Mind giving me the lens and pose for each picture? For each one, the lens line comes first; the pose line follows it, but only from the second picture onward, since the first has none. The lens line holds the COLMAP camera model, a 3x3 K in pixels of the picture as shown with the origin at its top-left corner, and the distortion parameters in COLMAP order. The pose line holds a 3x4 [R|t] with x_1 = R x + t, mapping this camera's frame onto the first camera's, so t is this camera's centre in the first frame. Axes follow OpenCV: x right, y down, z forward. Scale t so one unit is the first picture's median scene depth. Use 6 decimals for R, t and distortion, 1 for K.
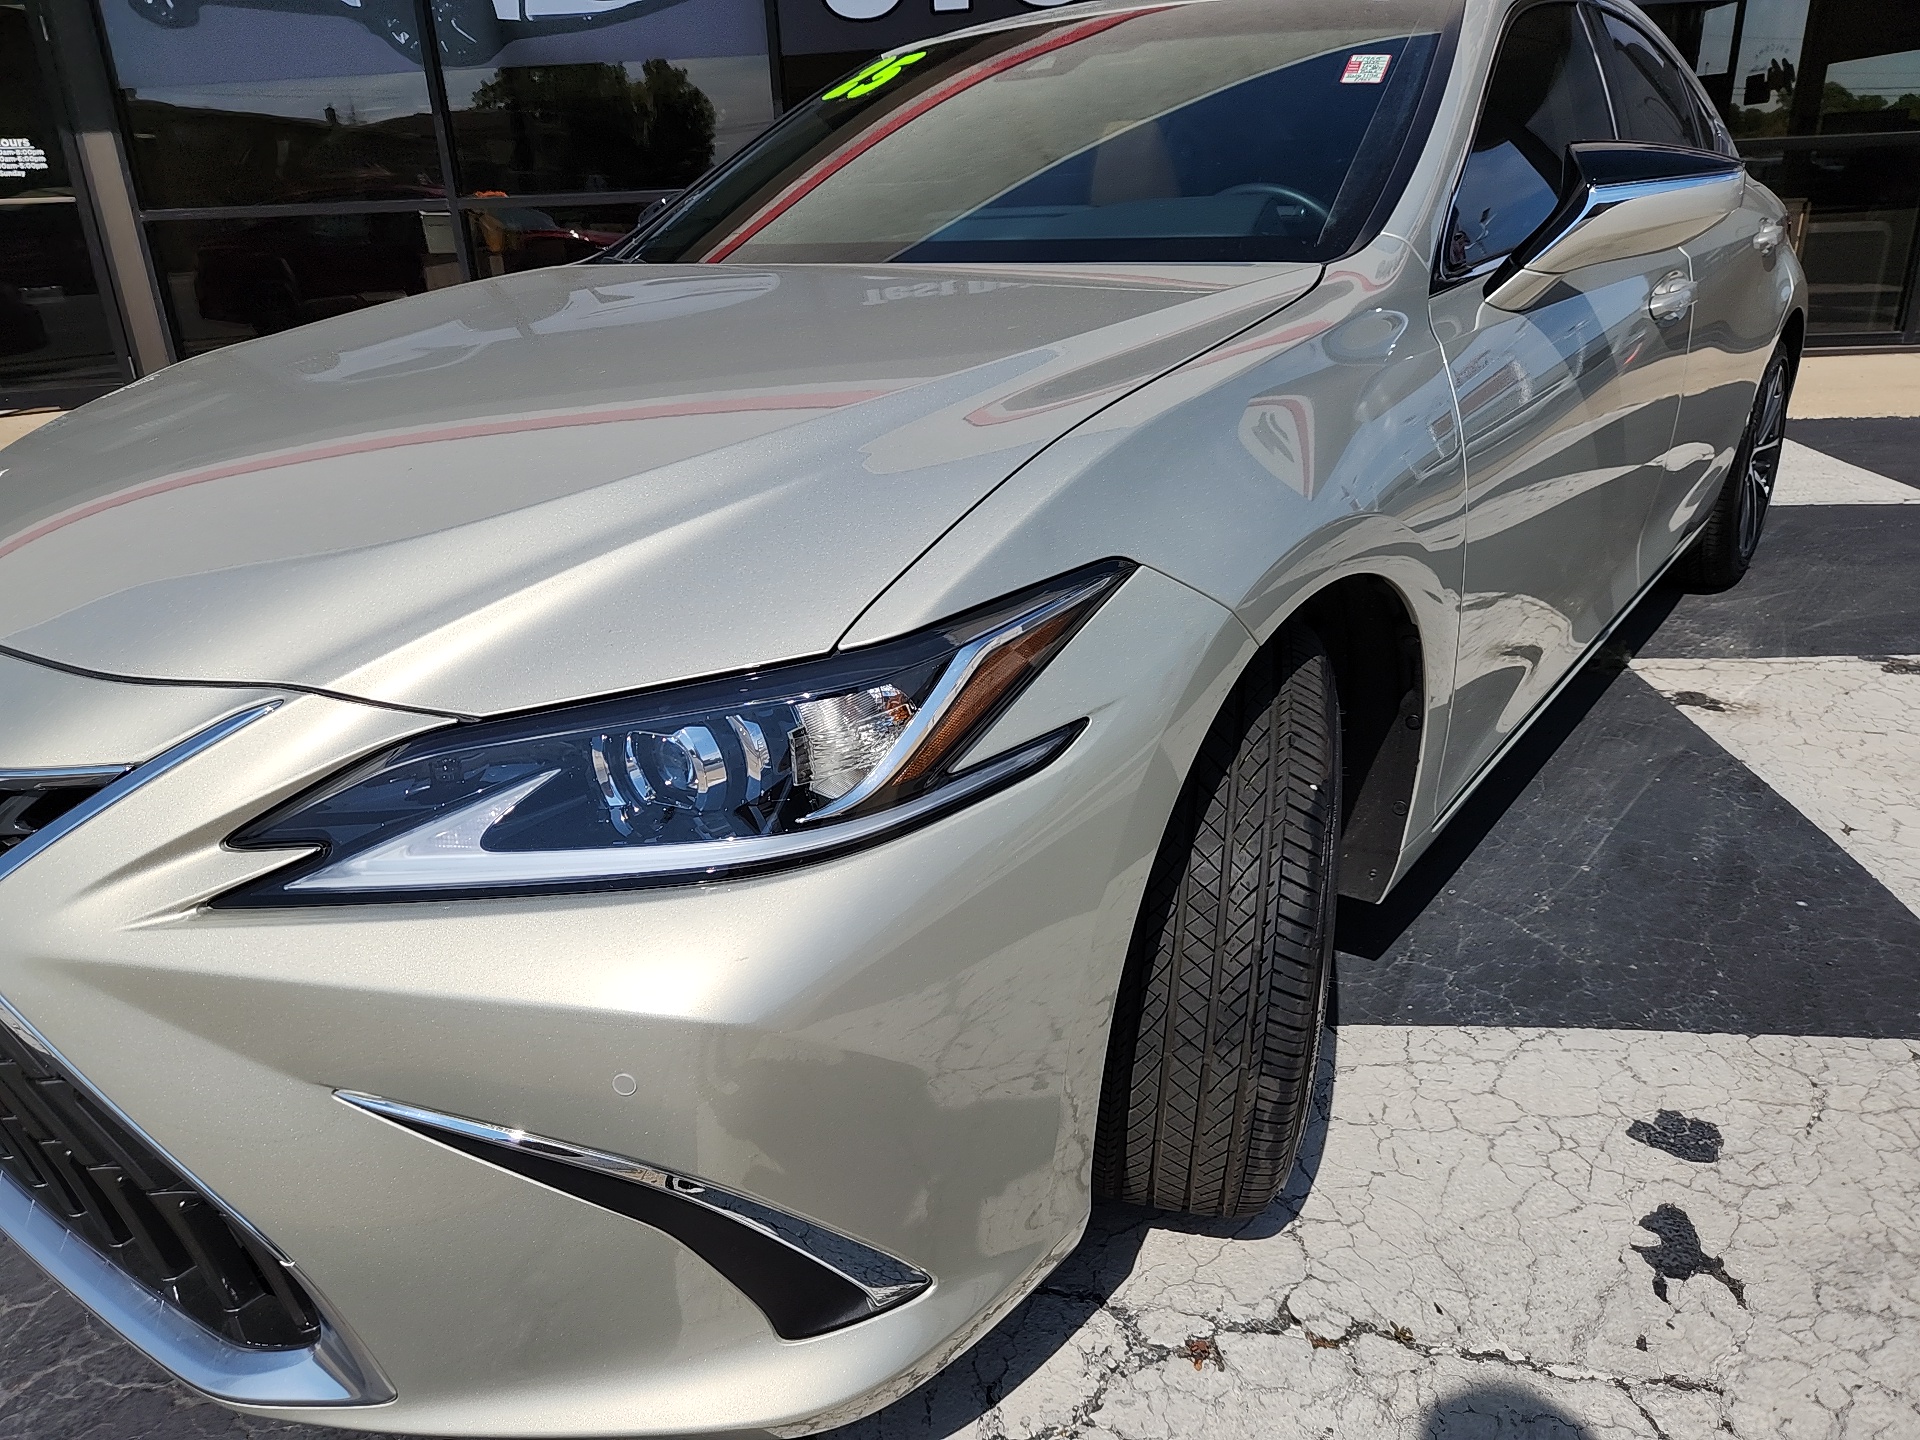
lens RADIAL K [[1279.3, 0, 941.7], [0, 1279.3, 715.7], [0, 0, 1]] dist [0.048805, -0.052861]
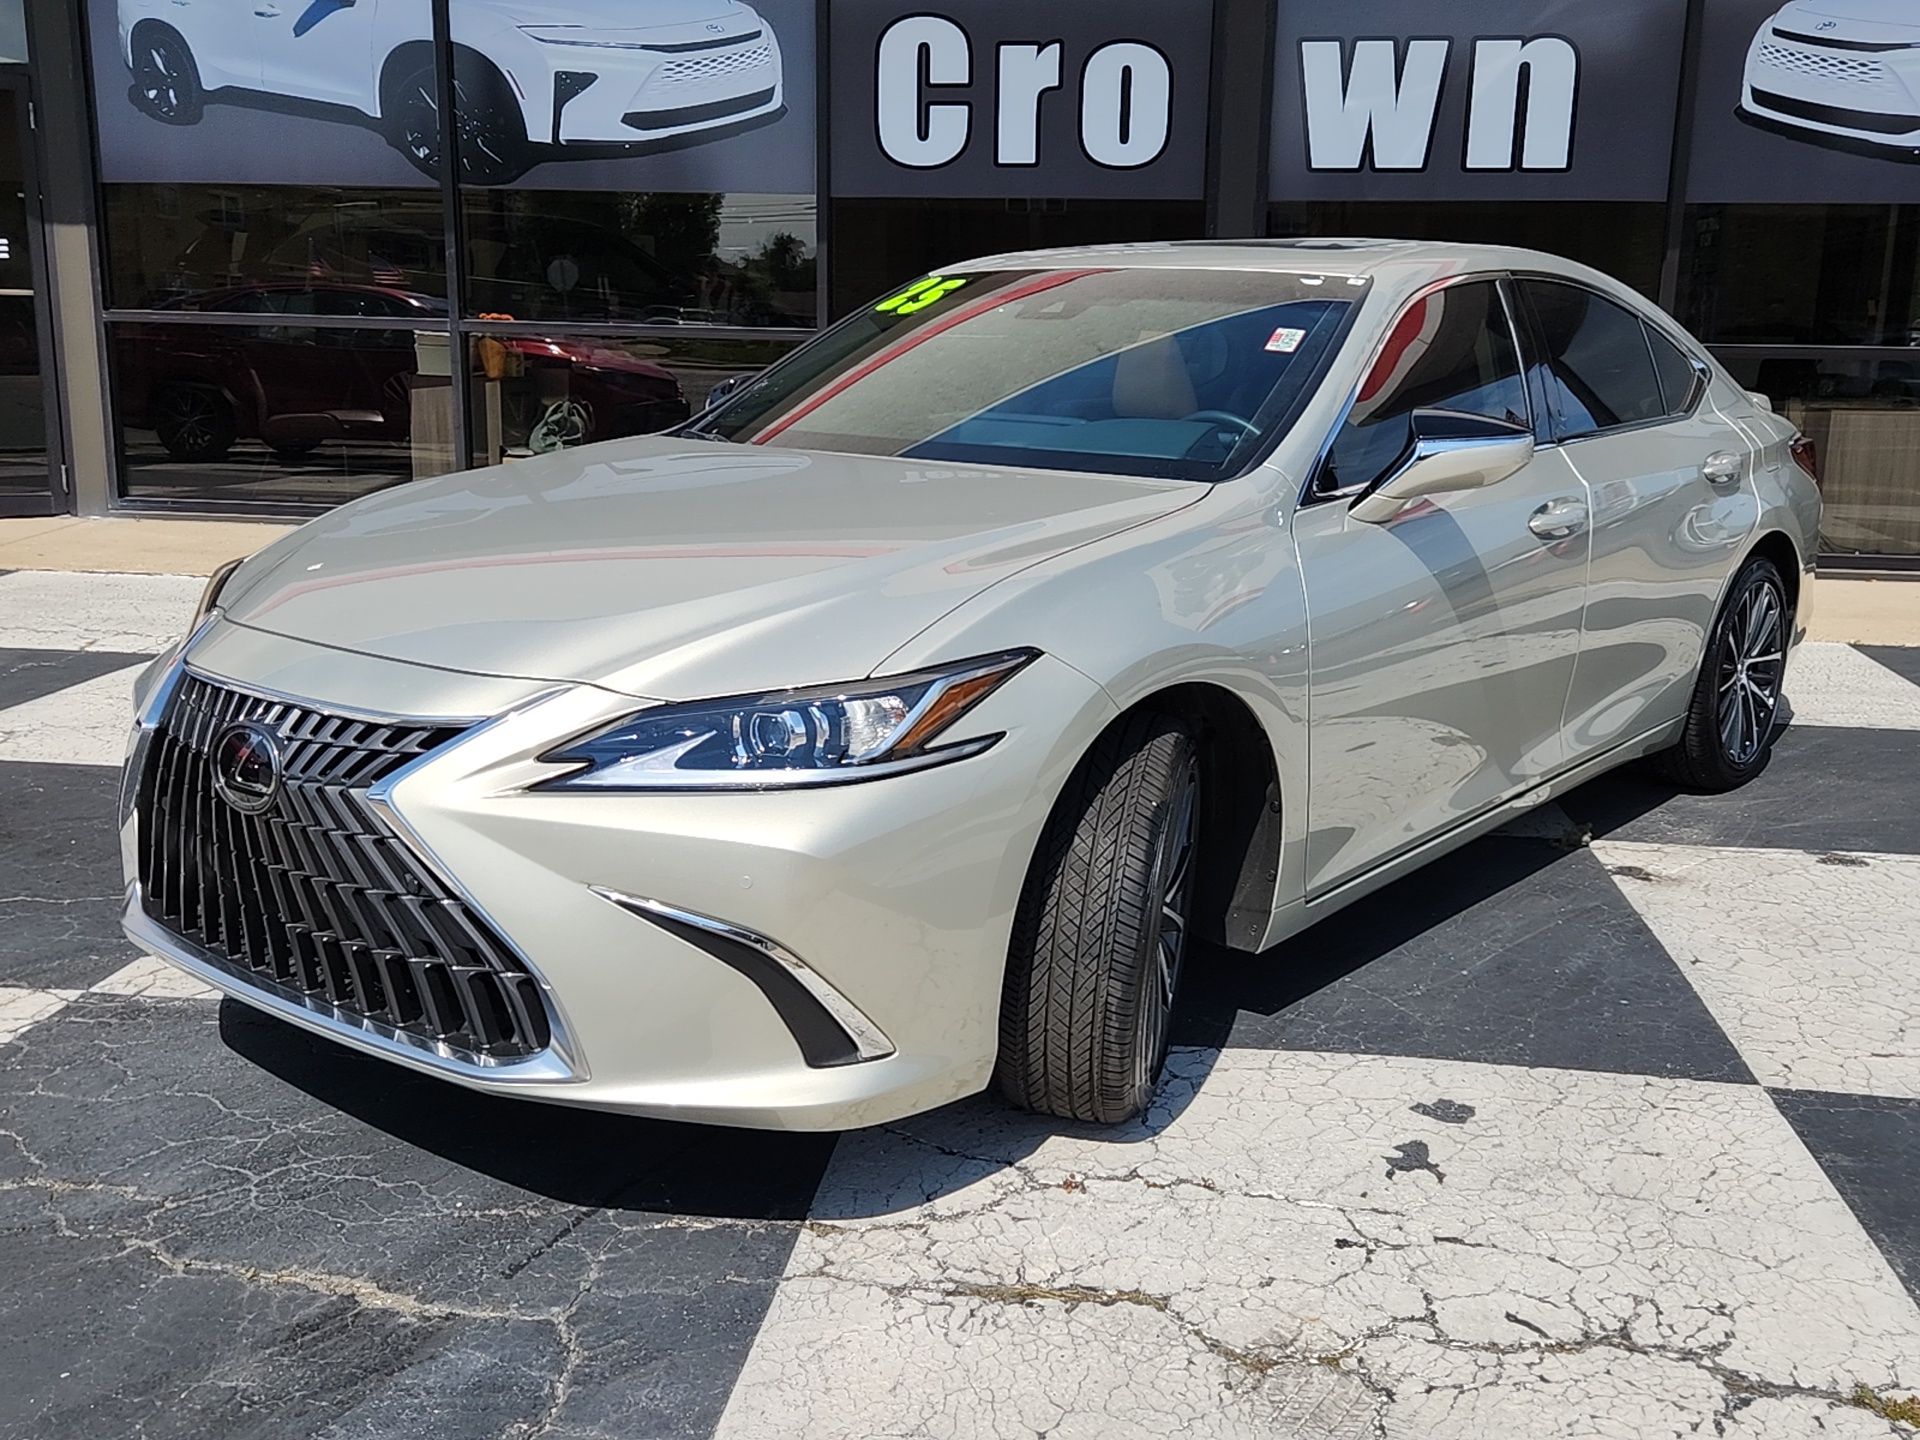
lens RADIAL K [[1823.8, 0, 995.8], [0, 1823.8, 716.5], [0, 0, 1]] dist [0.037693, -0.005487]
pose [[0.998107, 0.061503, 0.000392, 0.075518], [-0.060618, 0.984779, -0.162897, 0.297131], [-0.010405, 0.162565, 0.986643, -1.135938]]
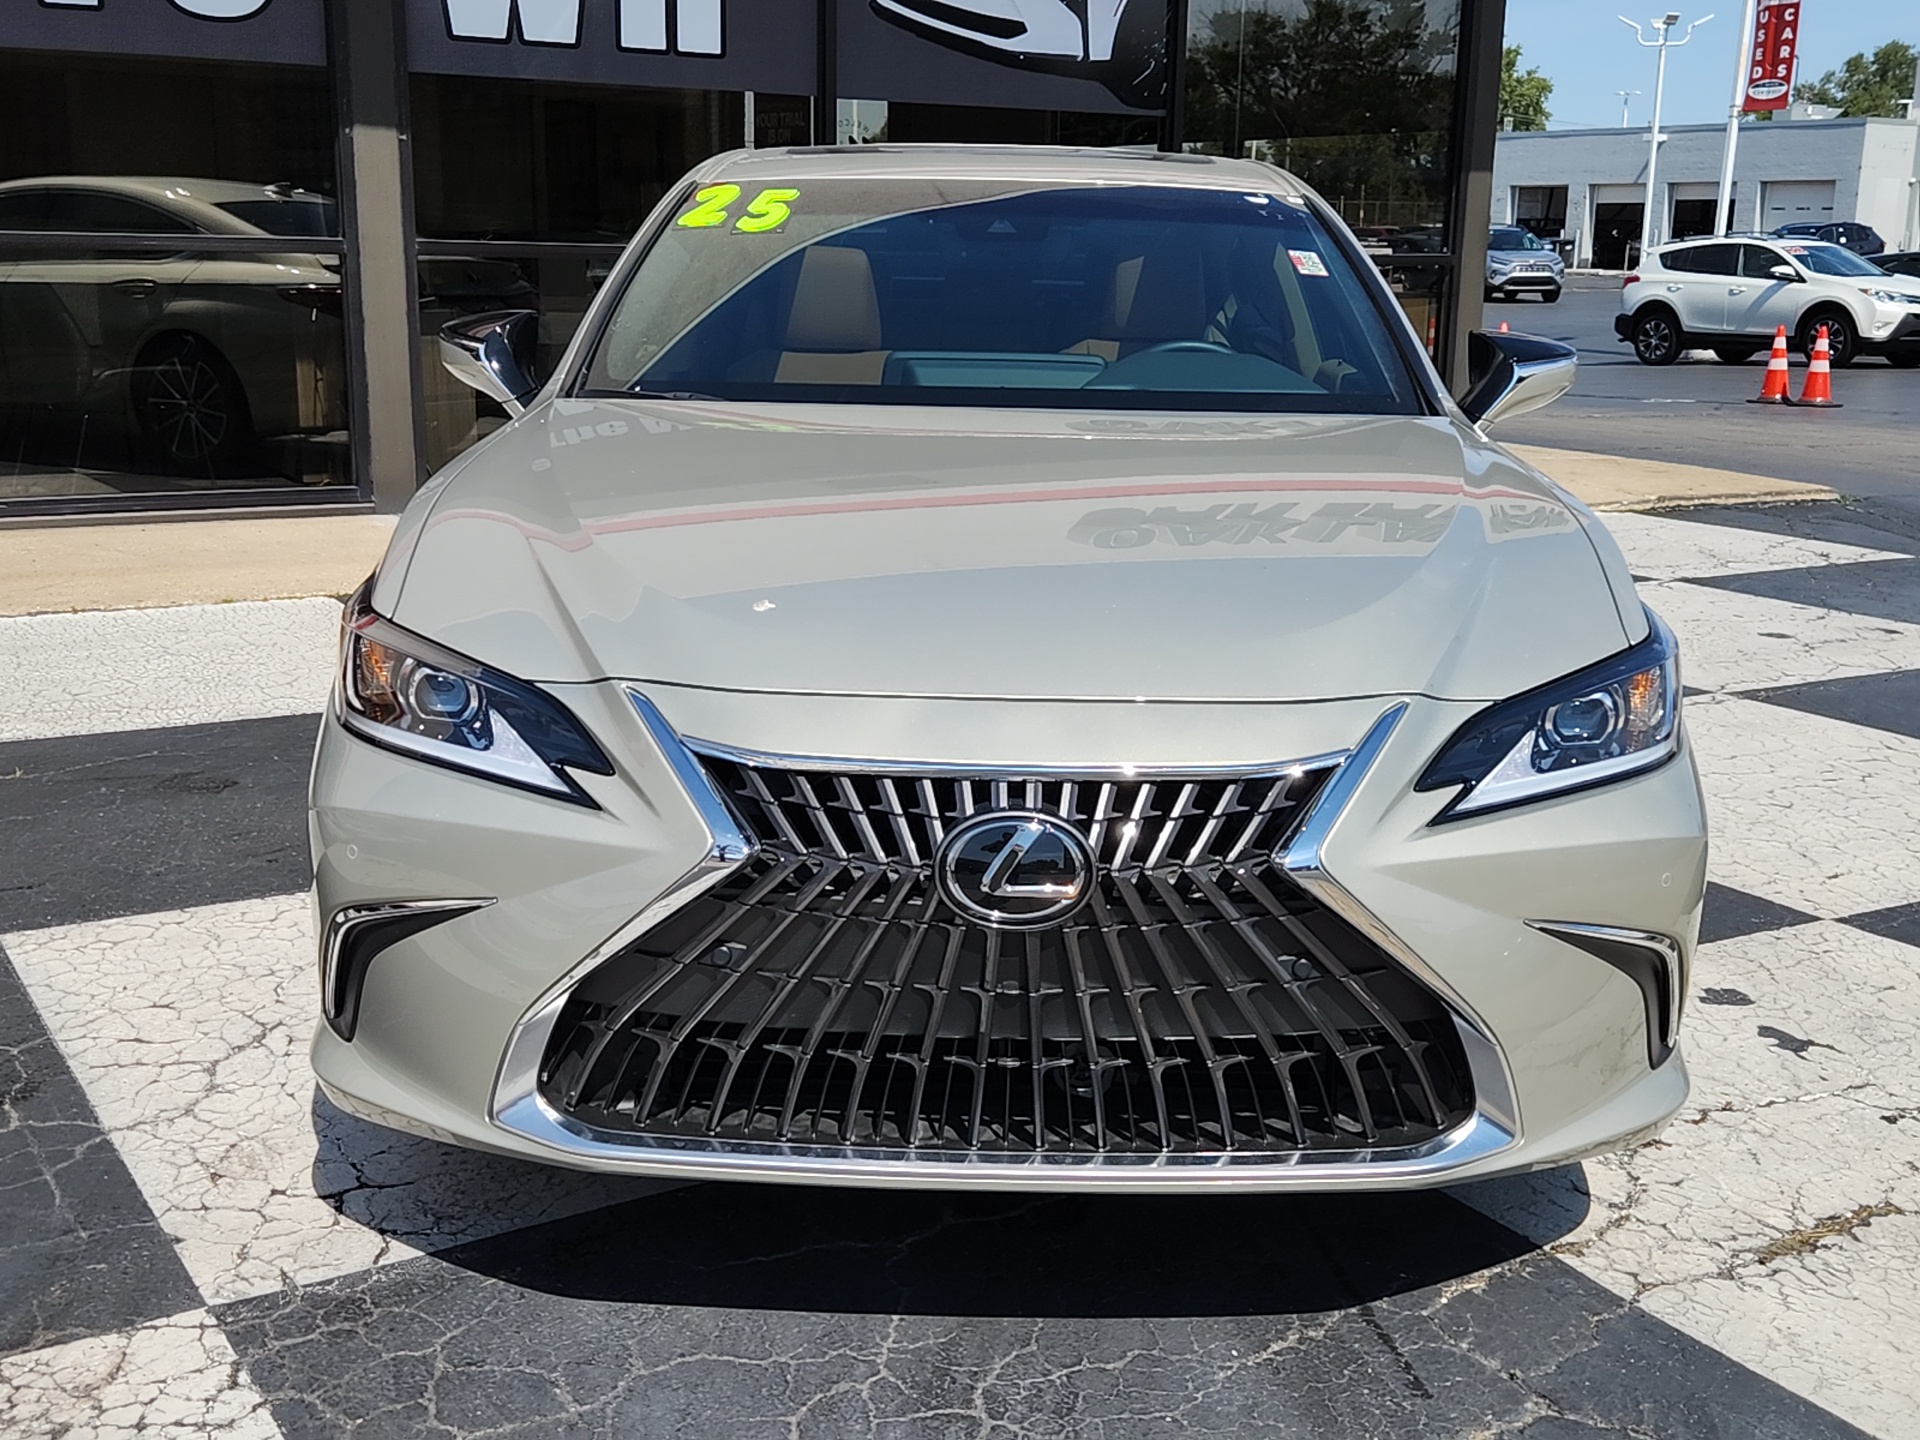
lens RADIAL K [[2119.9, 0, 938.5], [0, 2119.9, 725.6], [0, 0, 1]] dist [0.058132, -0.005487]
pose [[0.793540, -0.081503, 0.603036, -1.795230], [0.175365, 0.979577, -0.098370, 0.123407], [-0.582702, 0.183812, 0.791626, -0.510458]]
